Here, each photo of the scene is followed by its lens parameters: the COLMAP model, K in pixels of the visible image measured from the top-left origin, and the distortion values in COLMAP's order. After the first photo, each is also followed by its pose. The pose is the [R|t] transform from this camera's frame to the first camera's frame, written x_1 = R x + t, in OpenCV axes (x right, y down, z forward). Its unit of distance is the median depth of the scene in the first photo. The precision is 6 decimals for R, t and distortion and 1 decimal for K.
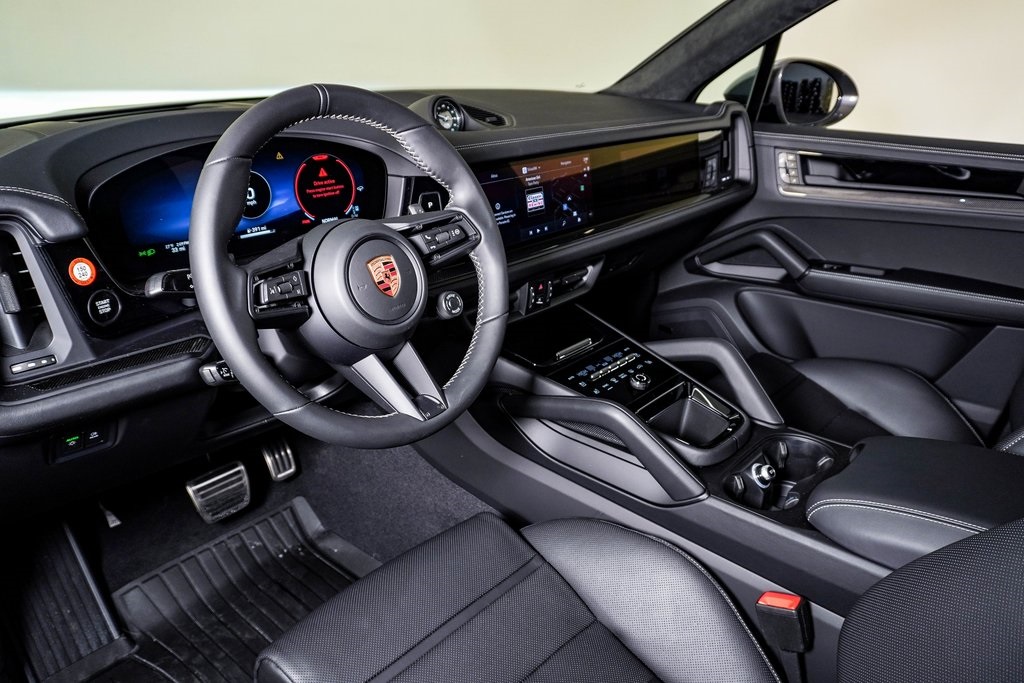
lens RADIAL K [[773.7, 0, 529.7], [0, 773.7, 353.6], [0, 0, 1]] dist [-0.054597, 0.036175]
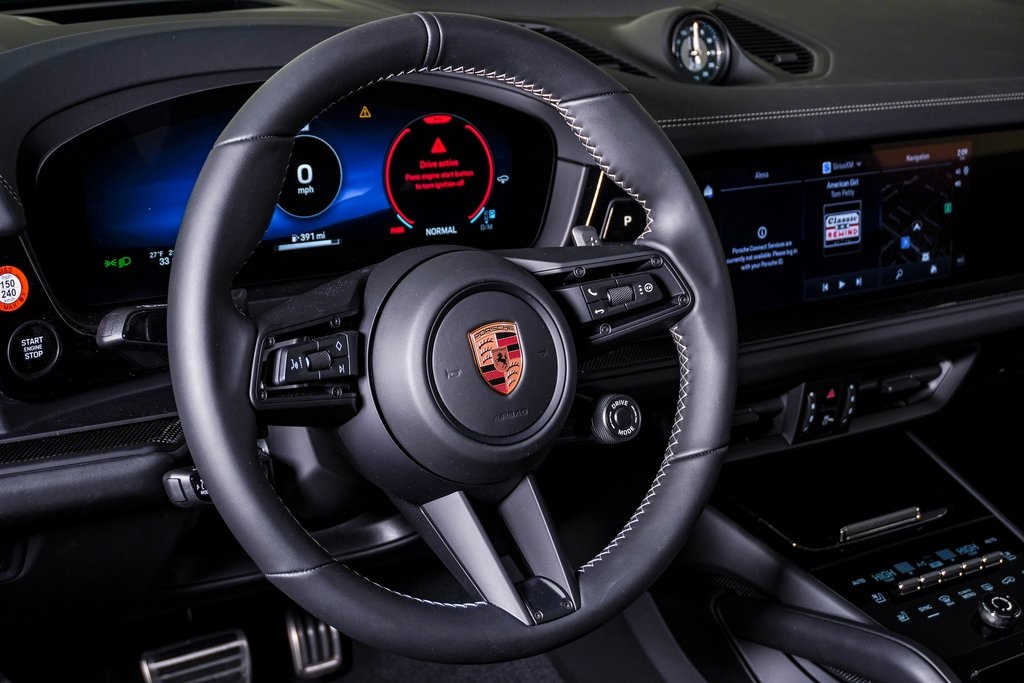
lens RADIAL K [[1610.5, 0, 519.3], [0, 1610.5, 368.3], [0, 0, 1]] dist [0.011484, 0.000000]
pose [[0.961078, 0.131599, -0.242922, 0.097426], [-0.144847, 0.988746, -0.037428, -0.044246], [0.235262, 0.071157, 0.969324, -0.111741]]
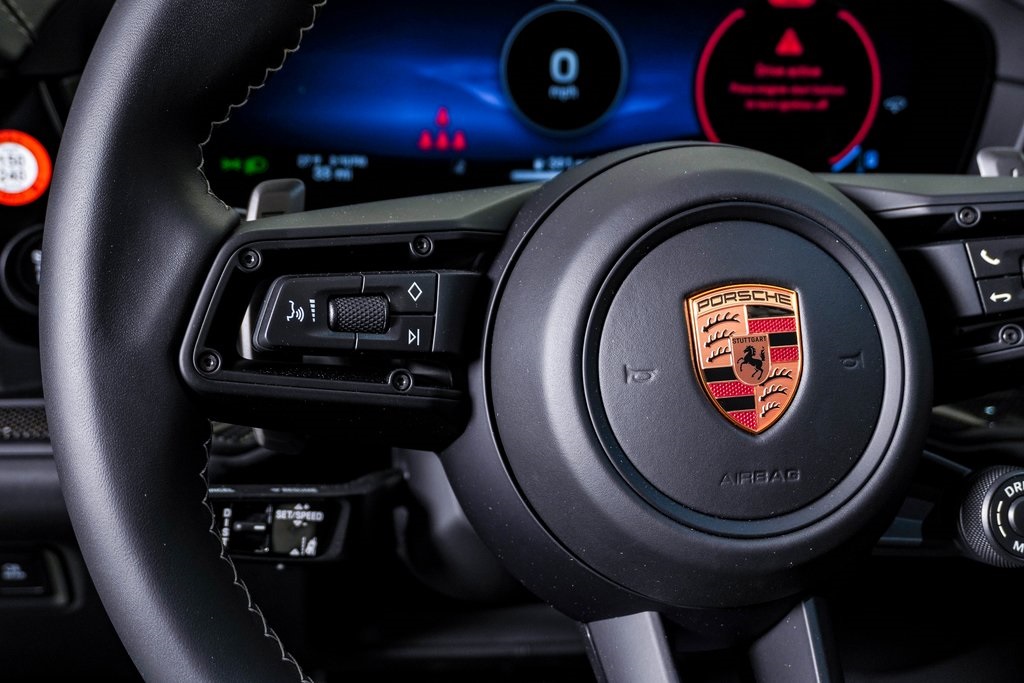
lens RADIAL K [[1263.6, 0, 490.1], [0, 1263.6, 343.3], [0, 0, 1]] dist [0.000423, 0.000000]
pose [[0.759001, 0.213904, -0.614949, 0.015021], [-0.270725, 0.962656, 0.000708, -0.069447], [0.592136, 0.165945, 0.788567, 0.513780]]
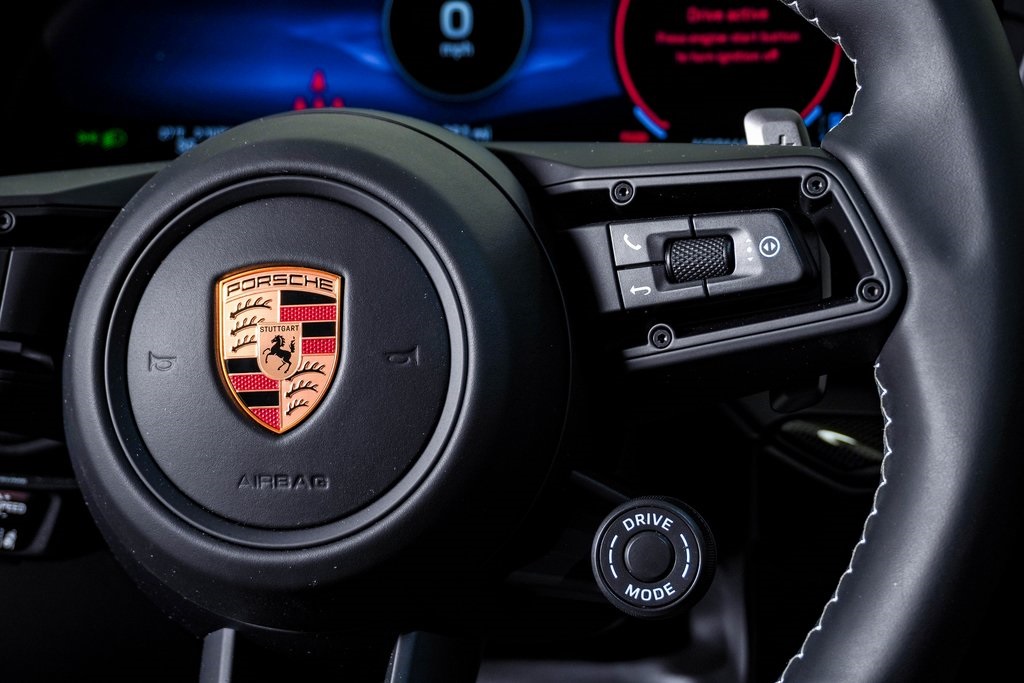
lens RADIAL K [[1610.5, 0, 503.0], [0, 1610.5, 341.1], [0, 0, 1]] dist [0.011484, 0.000000]
pose [[0.498153, 0.226827, -0.836895, 0.237780], [-0.288976, 0.953429, 0.086401, -0.144014], [0.817519, 0.198802, 0.540501, 0.676127]]
